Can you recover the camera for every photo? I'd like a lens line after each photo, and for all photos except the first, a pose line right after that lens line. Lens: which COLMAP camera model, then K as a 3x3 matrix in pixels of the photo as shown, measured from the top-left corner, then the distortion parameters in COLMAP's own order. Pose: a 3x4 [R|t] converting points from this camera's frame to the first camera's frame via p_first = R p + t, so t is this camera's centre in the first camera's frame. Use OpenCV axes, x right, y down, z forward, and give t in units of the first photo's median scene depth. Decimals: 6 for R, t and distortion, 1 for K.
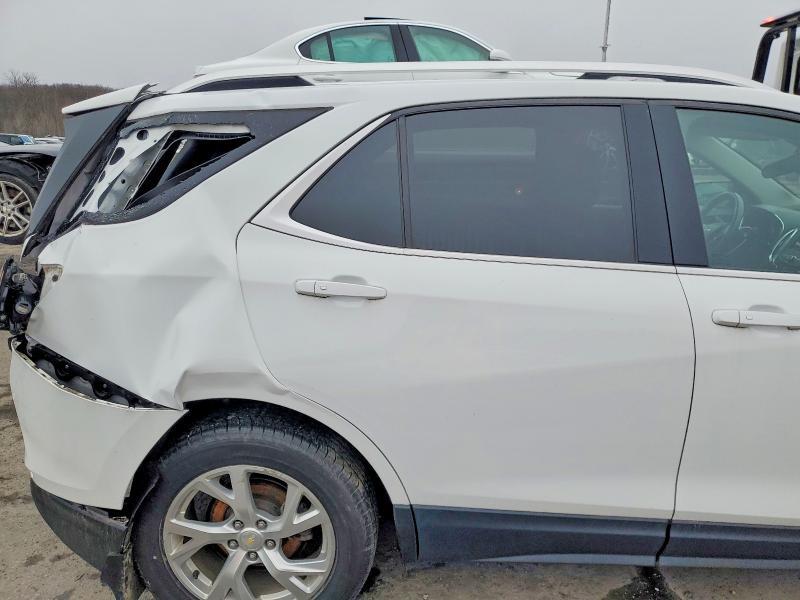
lens RADIAL K [[603.0, 0, 400.2], [0, 603.0, 326.1], [0, 0, 1]] dist [-0.008526, -0.007974]
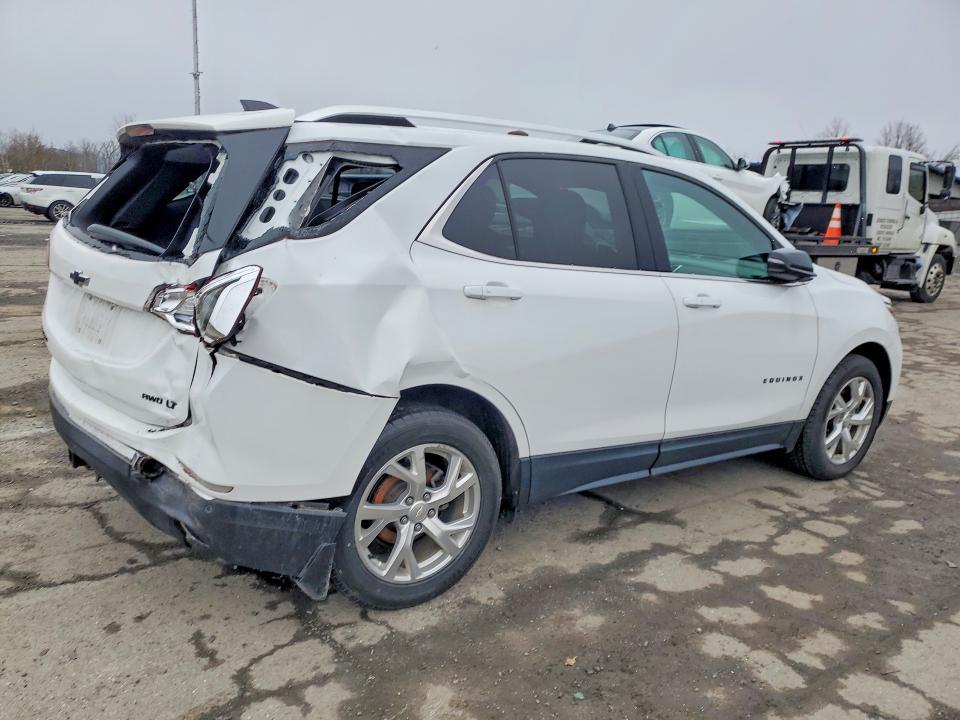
lens RADIAL K [[723.6, 0, 480.2], [0, 723.6, 391.4], [0, 0, 1]] dist [-0.008526, -0.007974]
pose [[0.808138, -0.106754, 0.579238, -0.988691], [0.105702, 0.993758, 0.035677, 0.087771], [-0.579431, 0.032395, 0.814377, -0.235617]]
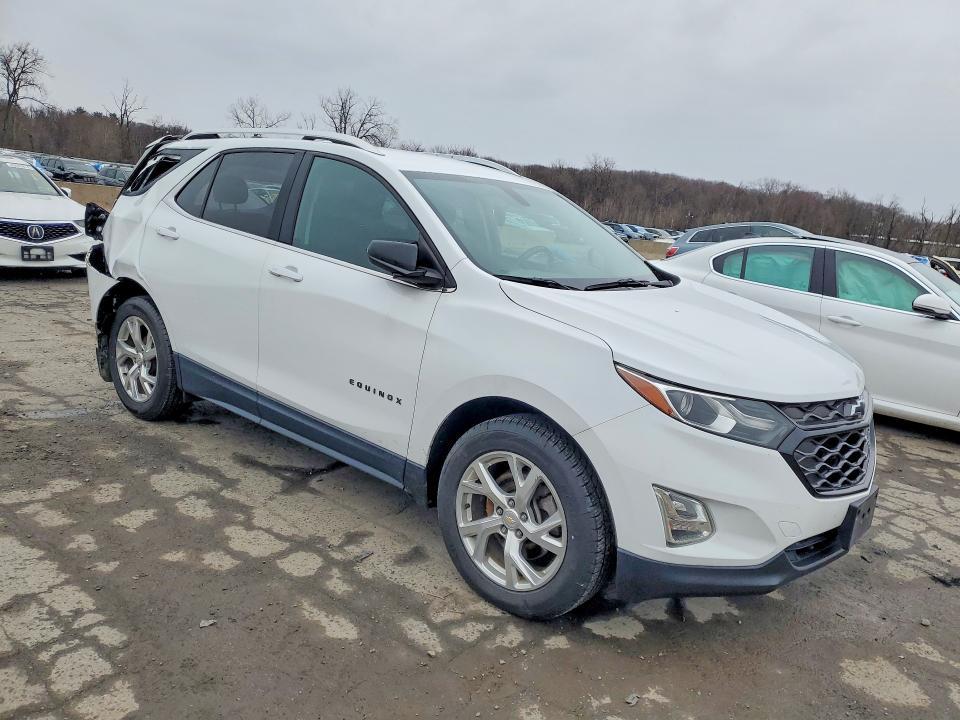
lens RADIAL K [[781.6, 0, 480.0], [0, 781.6, 360.0], [0, 0, 1]] dist [0.034219, 0.000293]
pose [[0.774753, 0.202064, -0.599106, 2.273809], [-0.262280, 0.964894, -0.013740, 0.106521], [0.575297, 0.167778, 0.800552, -0.434435]]
